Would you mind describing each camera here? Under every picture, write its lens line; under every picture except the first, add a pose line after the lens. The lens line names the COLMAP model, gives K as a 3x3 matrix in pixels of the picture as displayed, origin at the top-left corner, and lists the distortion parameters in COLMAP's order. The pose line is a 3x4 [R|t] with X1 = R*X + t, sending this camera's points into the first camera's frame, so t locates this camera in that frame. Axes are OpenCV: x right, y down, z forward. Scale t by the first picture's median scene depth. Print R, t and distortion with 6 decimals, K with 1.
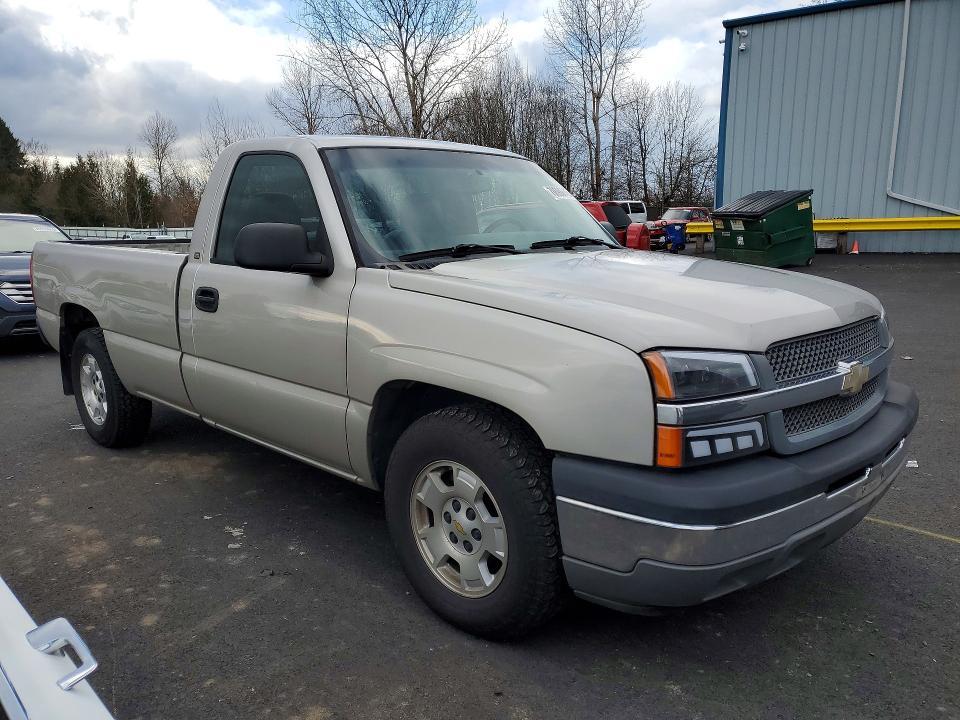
lens RADIAL K [[758.3, 0, 474.0], [0, 758.3, 359.2], [0, 0, 1]] dist [0.079053, -0.087317]
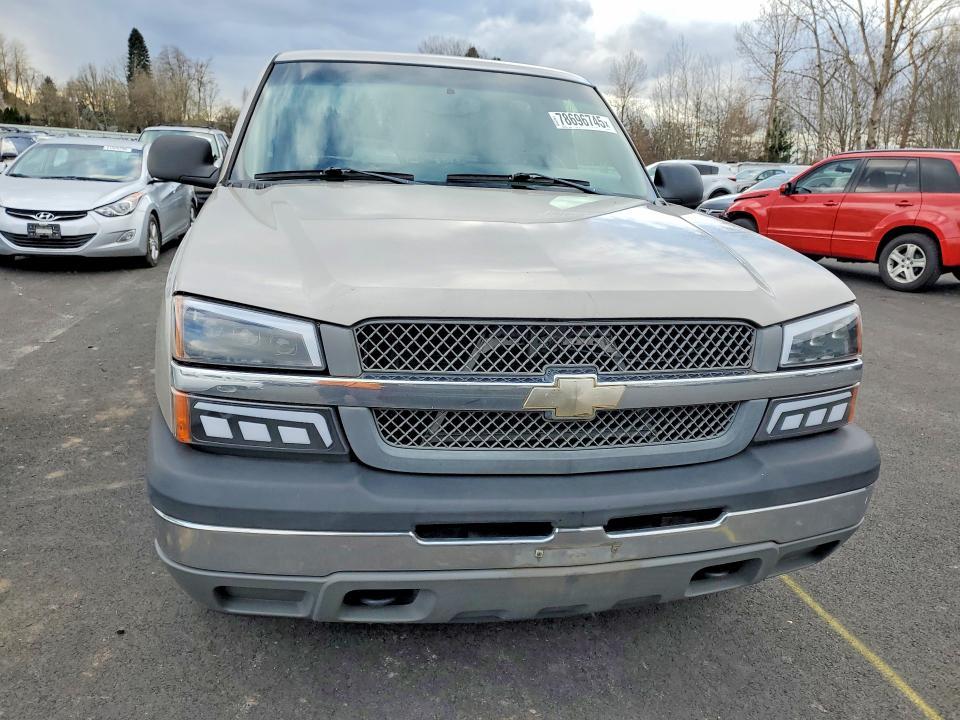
lens RADIAL K [[758.3, 0, 474.0], [0, 758.3, 359.2], [0, 0, 1]] dist [0.079053, -0.087317]
pose [[0.837673, 0.193823, -0.510624, 0.864428], [-0.156974, 0.980906, 0.114819, -0.080971], [0.523128, -0.016026, 0.852103, 0.439138]]
